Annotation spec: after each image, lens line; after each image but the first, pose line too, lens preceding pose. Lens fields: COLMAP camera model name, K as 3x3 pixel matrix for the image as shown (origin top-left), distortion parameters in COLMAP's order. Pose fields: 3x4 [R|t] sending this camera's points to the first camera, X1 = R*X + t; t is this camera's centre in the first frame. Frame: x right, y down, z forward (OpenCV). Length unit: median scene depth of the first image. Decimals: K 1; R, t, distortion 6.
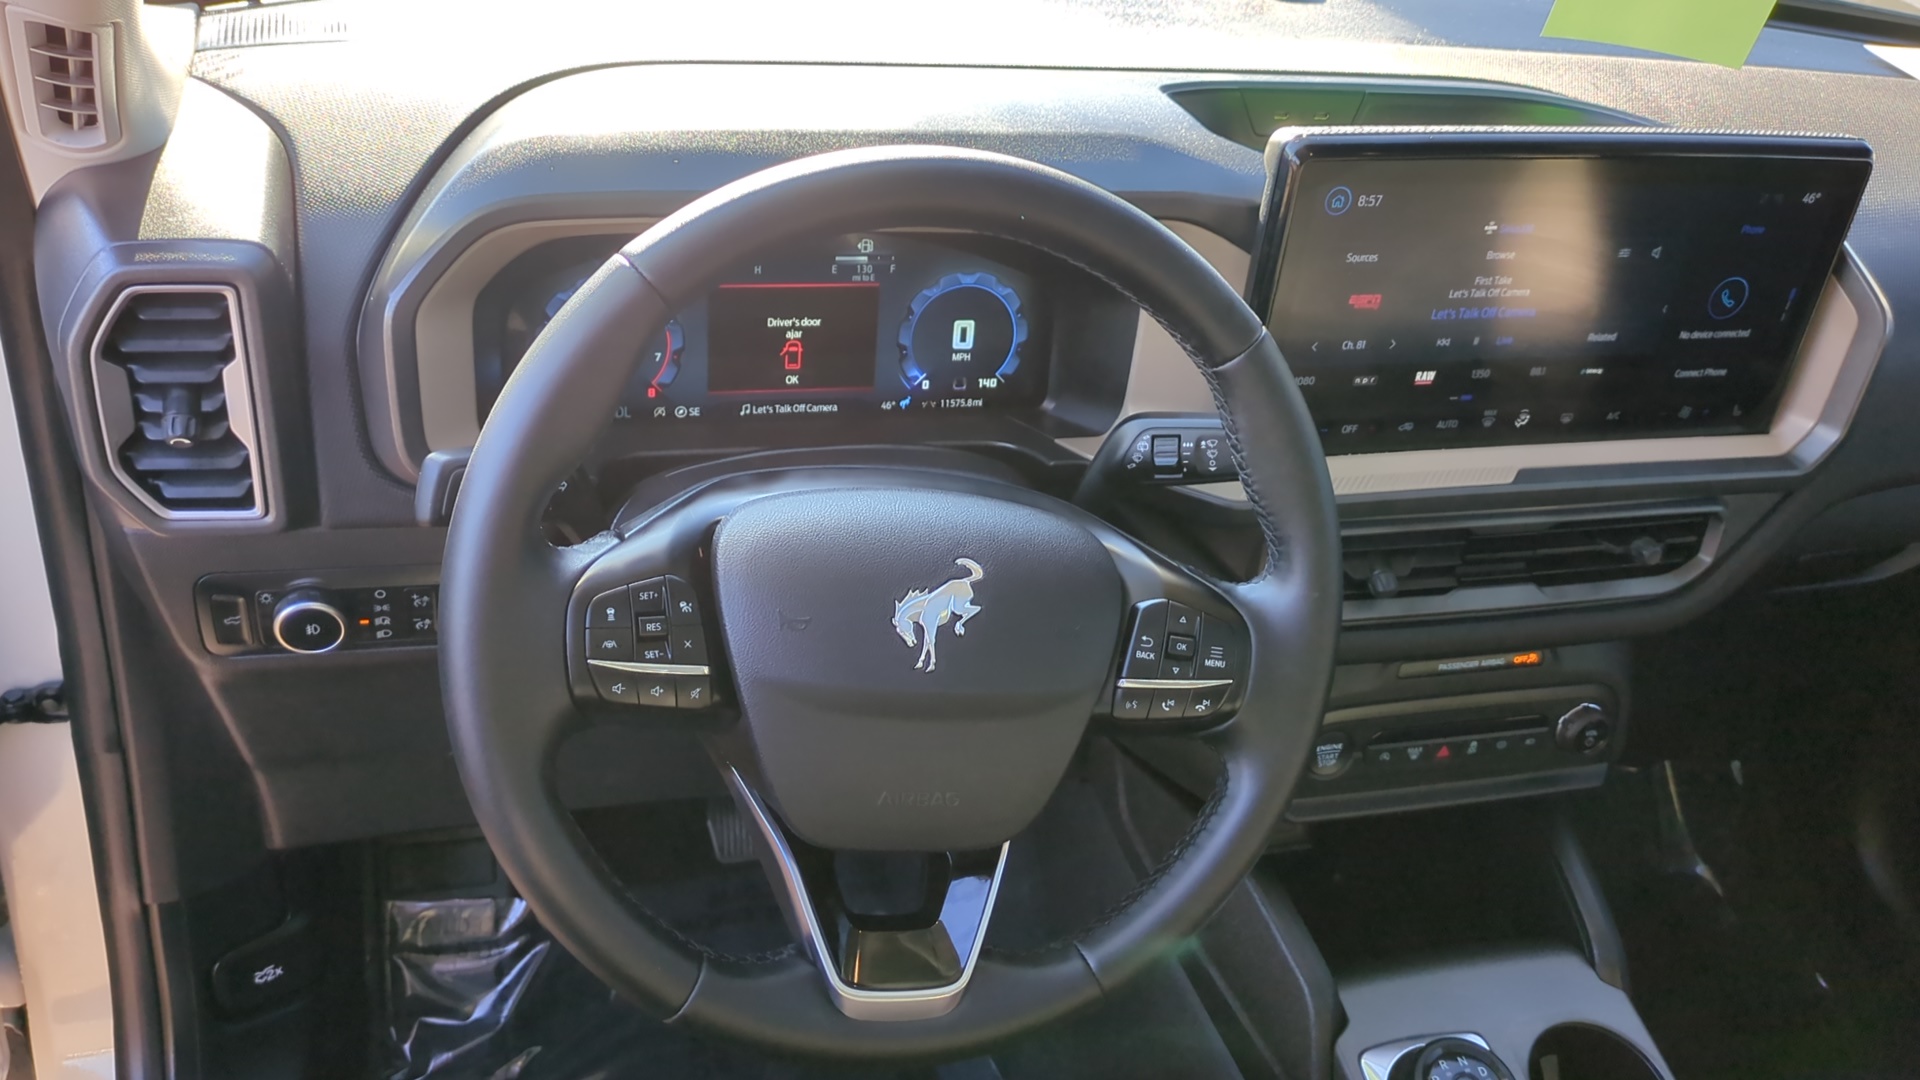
lens RADIAL K [[1640.9, 0, 960.0], [0, 1640.9, 540.0], [0, 0, 1]] dist [0.111488, -0.187517]
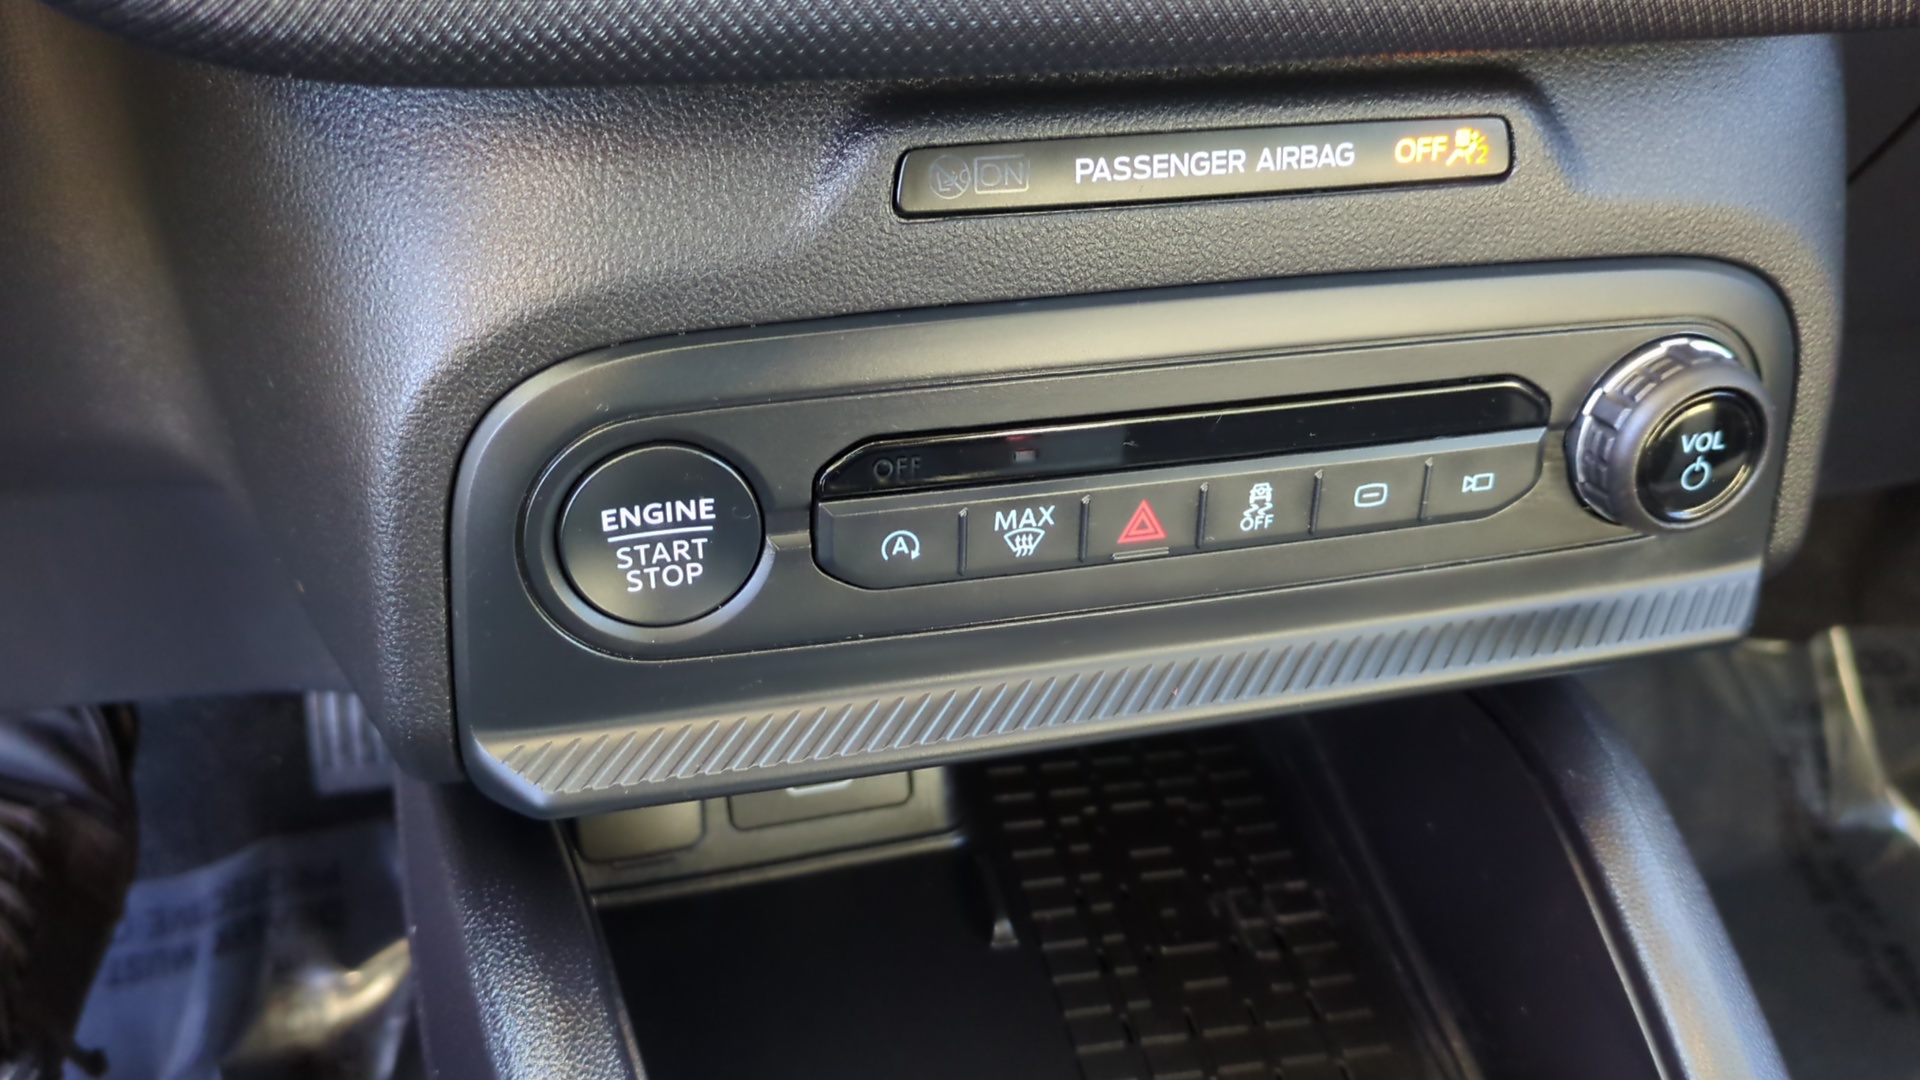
lens RADIAL K [[1640.9, 0, 960.0], [0, 1640.9, 540.0], [0, 0, 1]] dist [0.111488, -0.187517]
pose [[0.997953, -0.041466, -0.048677, 0.330416], [0.043137, 0.998498, 0.033783, 0.144238], [0.047203, -0.035814, 0.998243, 0.878915]]
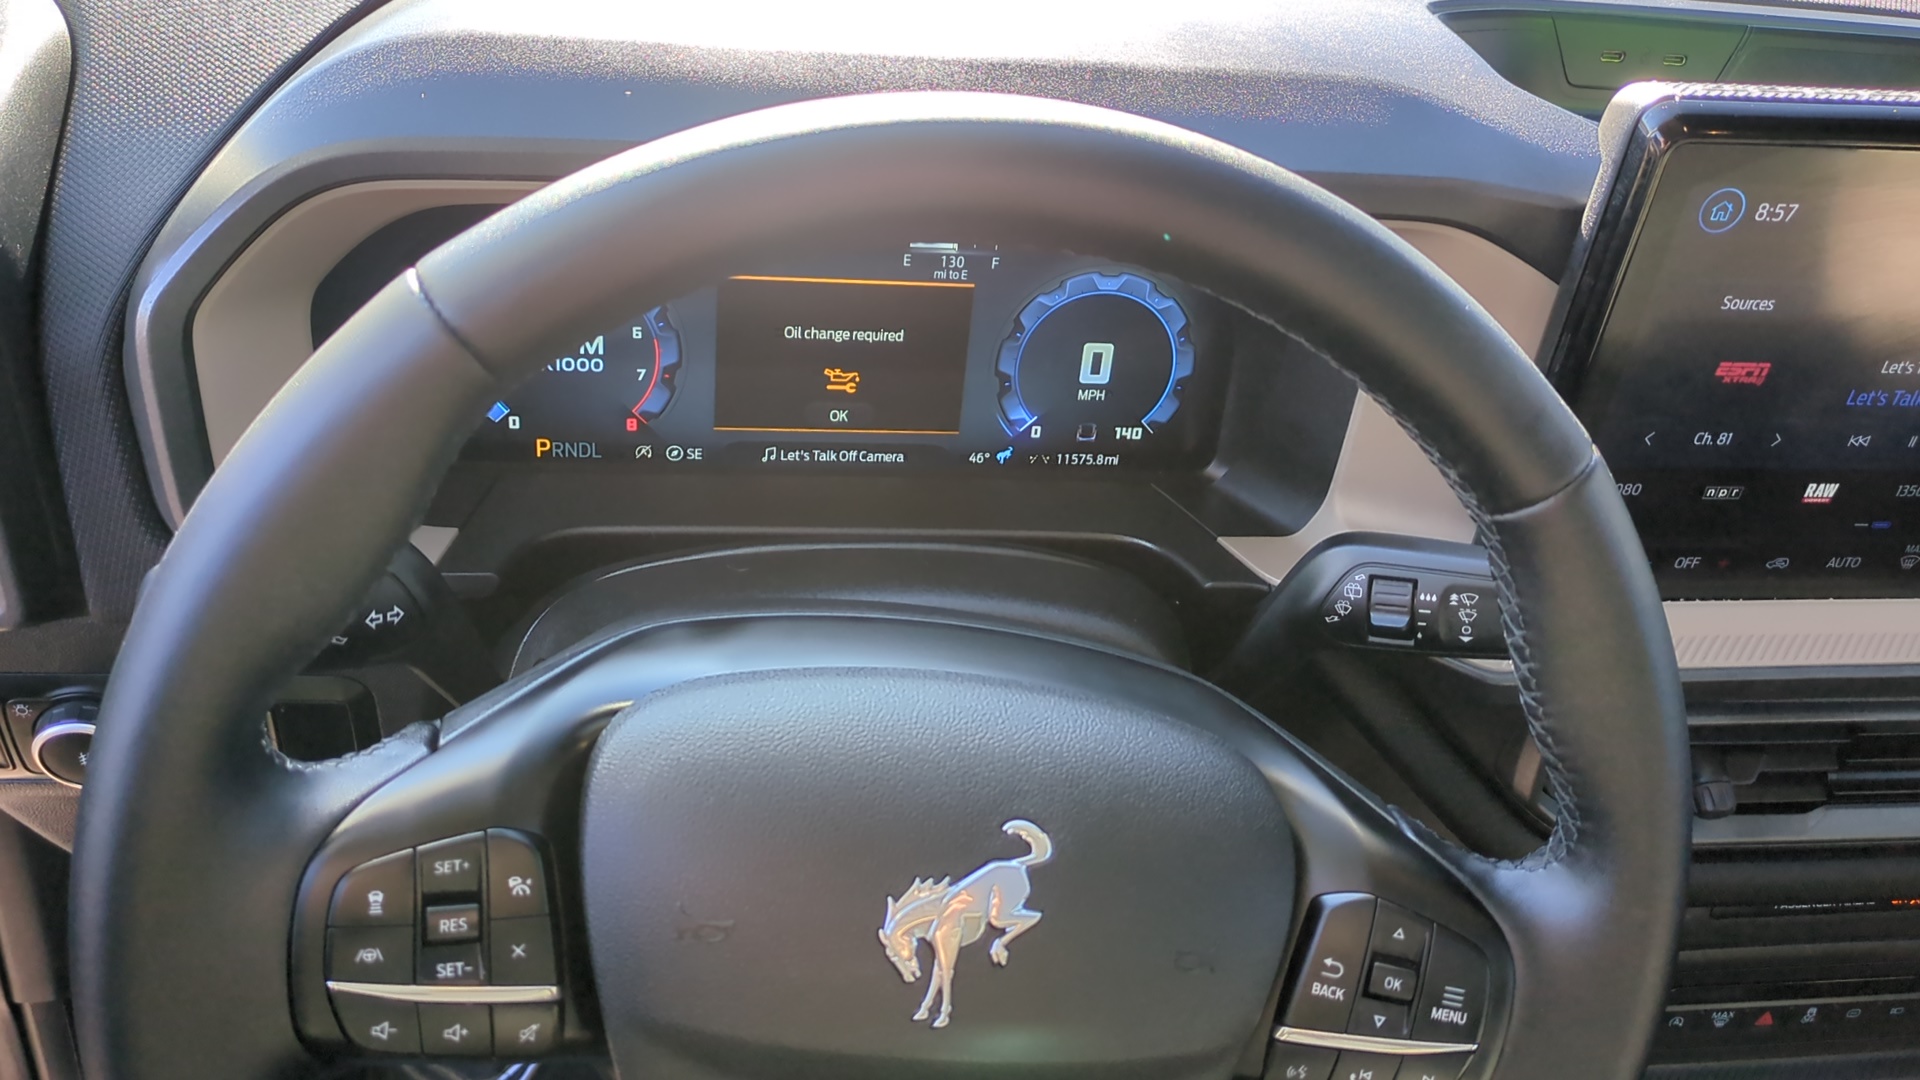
lens RADIAL K [[1650.8, 0, 966.2], [0, 1650.8, 550.1], [0, 0, 1]] dist [0.088156, -0.118636]
pose [[0.991081, 0.079969, -0.106598, 0.031241], [-0.073971, 0.995508, 0.059086, -0.095381], [0.110844, -0.050674, 0.992545, 0.353008]]
